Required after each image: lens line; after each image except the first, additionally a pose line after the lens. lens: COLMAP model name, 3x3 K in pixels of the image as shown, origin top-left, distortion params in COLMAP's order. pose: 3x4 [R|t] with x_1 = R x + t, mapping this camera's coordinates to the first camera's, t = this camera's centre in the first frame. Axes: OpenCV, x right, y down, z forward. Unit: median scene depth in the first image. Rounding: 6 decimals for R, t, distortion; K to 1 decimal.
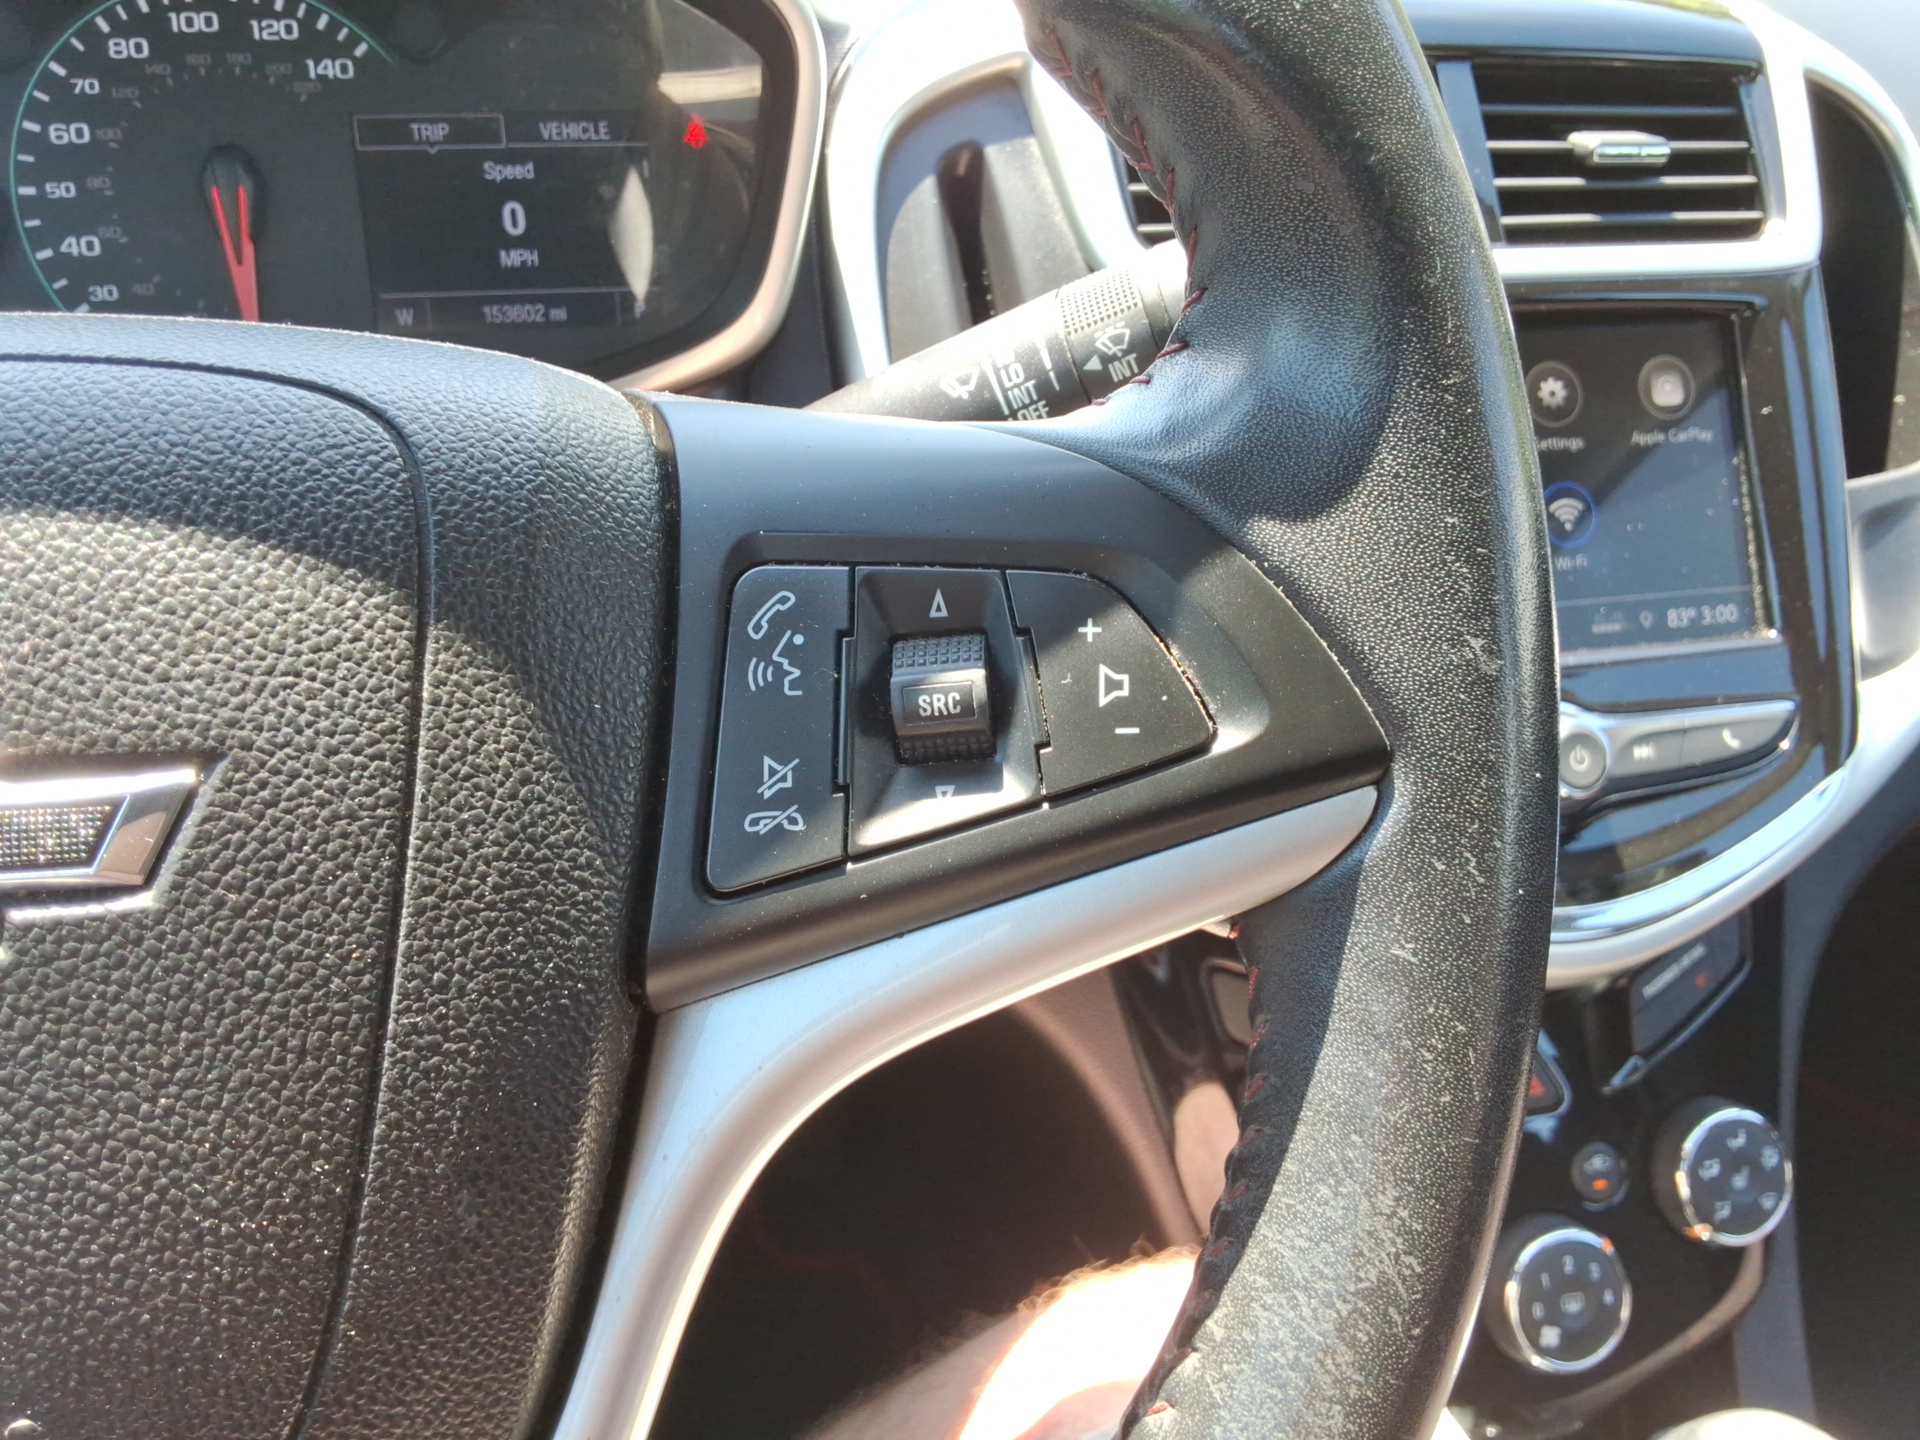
lens RADIAL K [[1549.6, 0, 956.2], [0, 1549.6, 696.2], [0, 0, 1]] dist [0.117966, -0.193672]
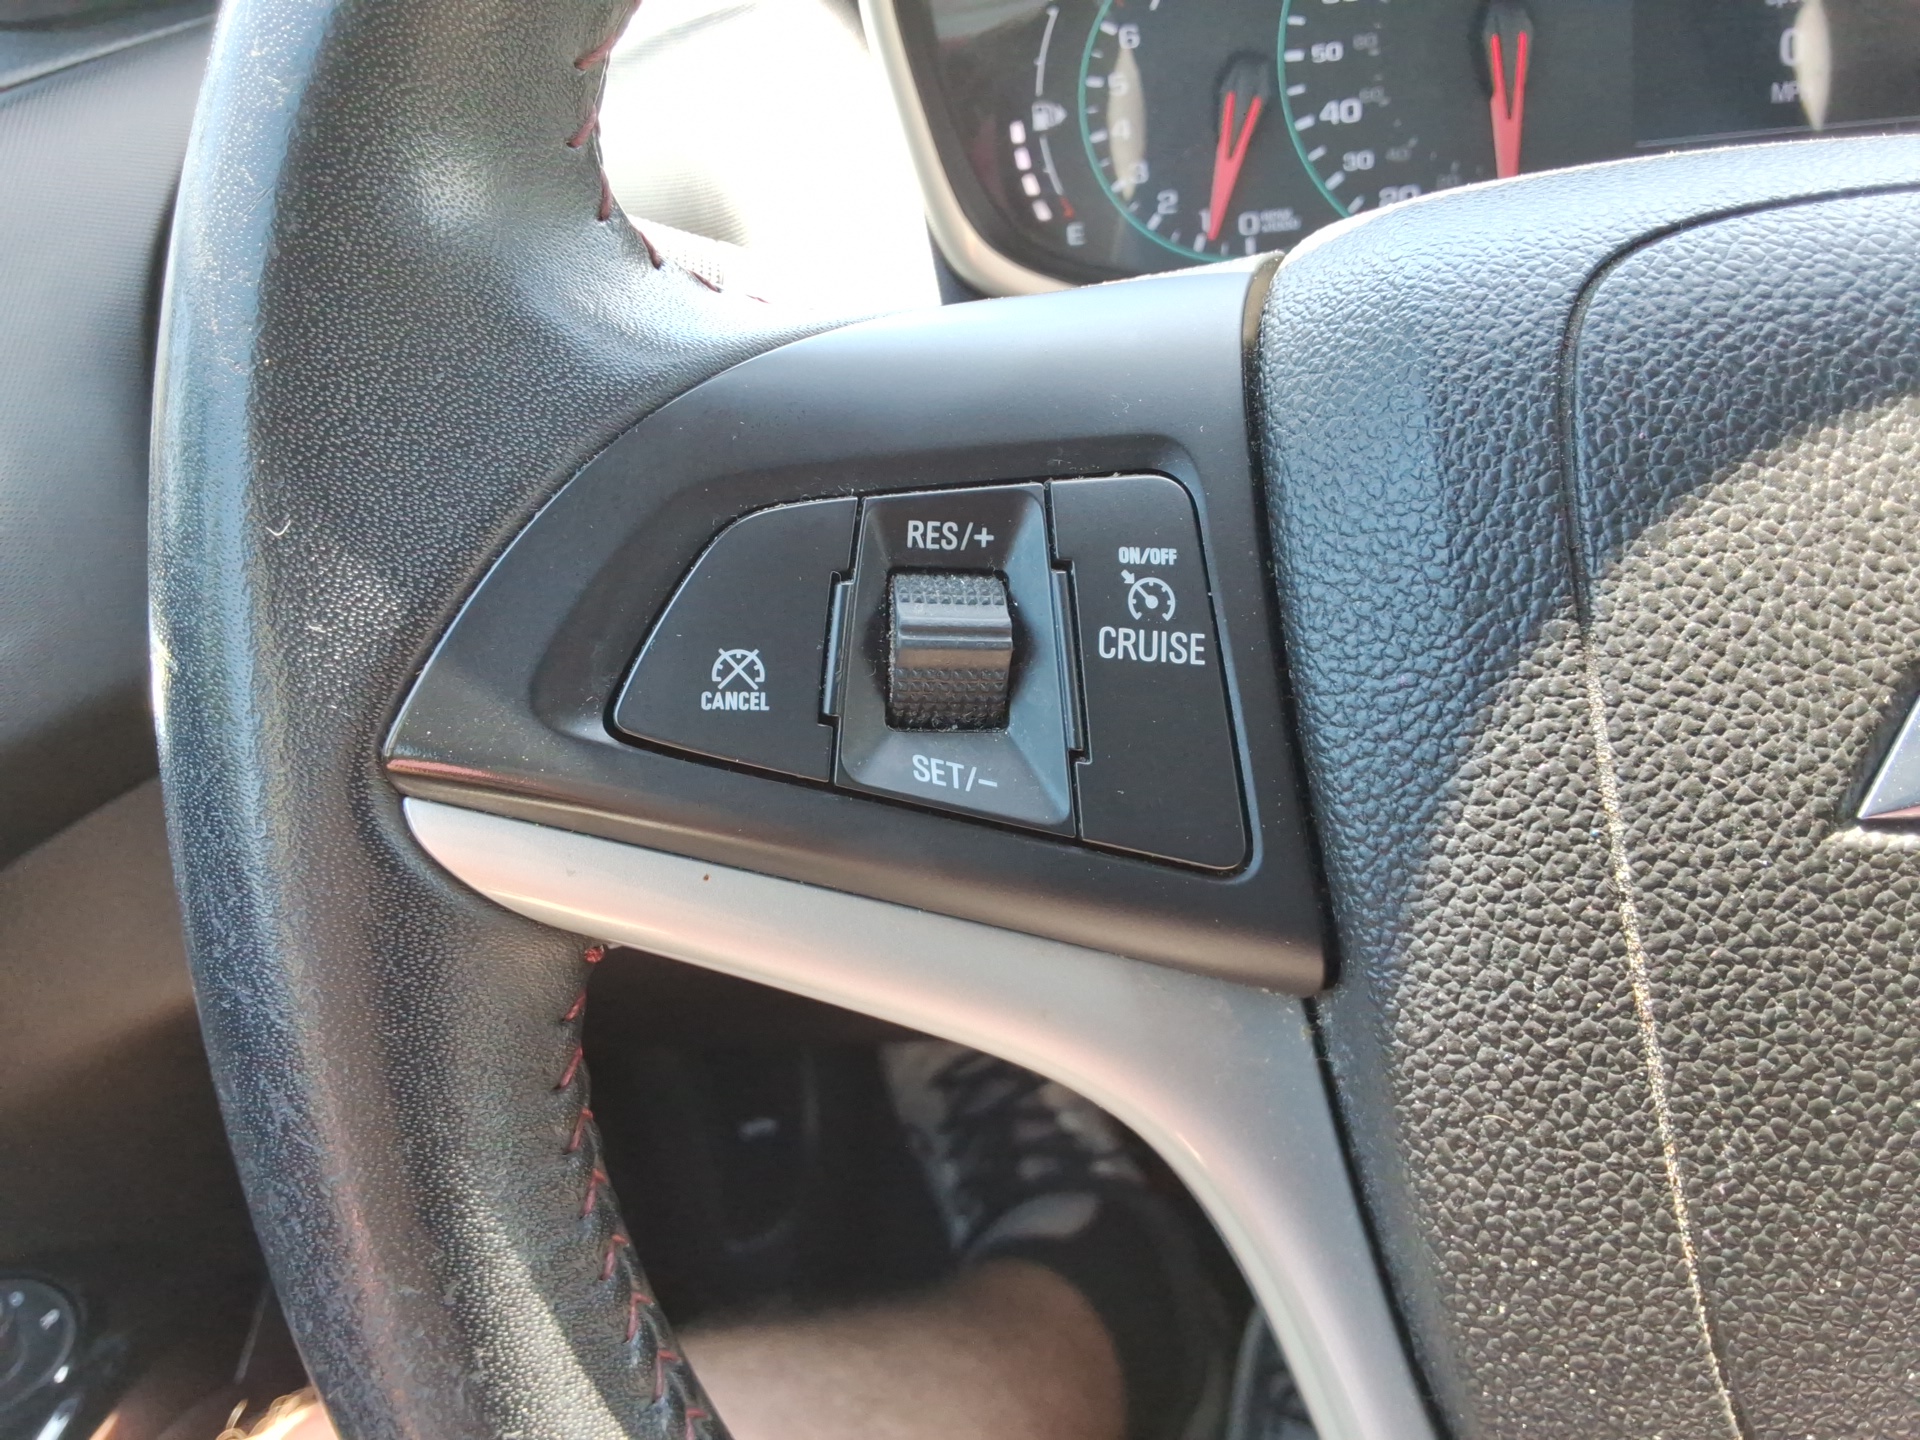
lens RADIAL K [[1549.6, 0, 924.0], [0, 1549.6, 707.1], [0, 0, 1]] dist [0.117966, -0.193672]
pose [[0.928311, 0.044378, -0.369148, -0.406632], [-0.016297, 0.996754, 0.078845, 0.006033], [0.371448, -0.067177, 0.926020, -0.014195]]
